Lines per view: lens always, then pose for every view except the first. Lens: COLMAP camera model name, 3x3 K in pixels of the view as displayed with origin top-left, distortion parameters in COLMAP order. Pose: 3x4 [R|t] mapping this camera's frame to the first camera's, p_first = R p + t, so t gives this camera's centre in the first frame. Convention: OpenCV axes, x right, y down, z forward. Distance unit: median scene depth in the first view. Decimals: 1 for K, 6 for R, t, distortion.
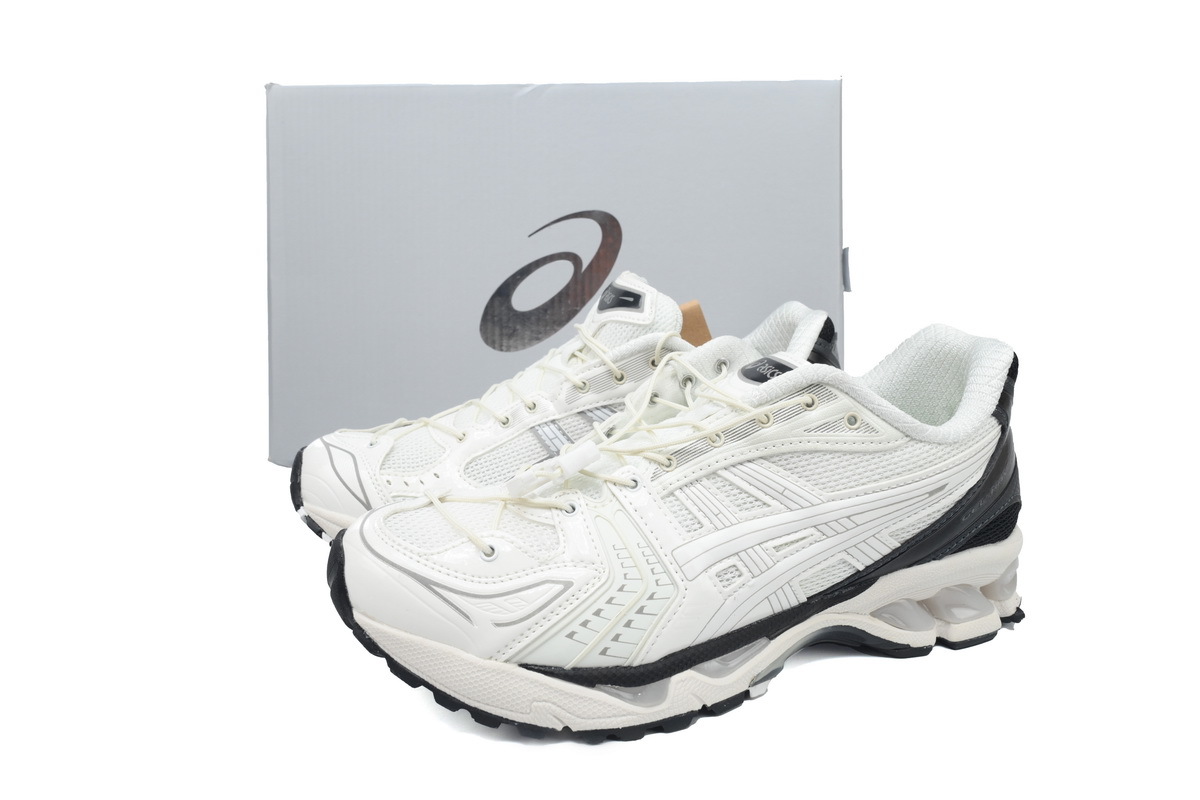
lens RADIAL K [[851.7, 0, 597.8], [0, 851.7, 398.9], [0, 0, 1]] dist [0.002337, 0.002261]
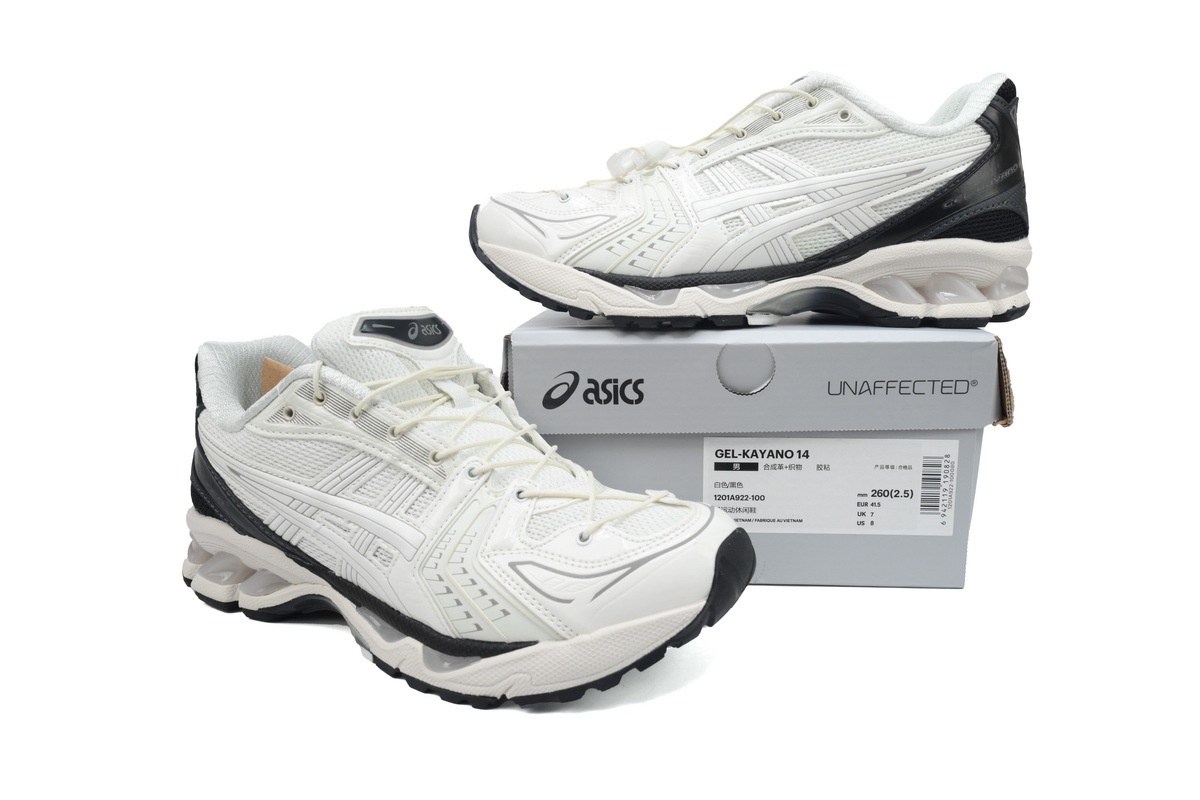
lens RADIAL K [[846.7, 0, 607.8], [0, 846.7, 403.8], [0, 0, 1]] dist [-0.009815, -0.006655]
pose [[0.944009, 0.071785, -0.322014, 0.406899], [-0.085753, 0.995883, -0.029384, 0.533229], [0.318579, 0.055352, 0.946279, -0.304802]]
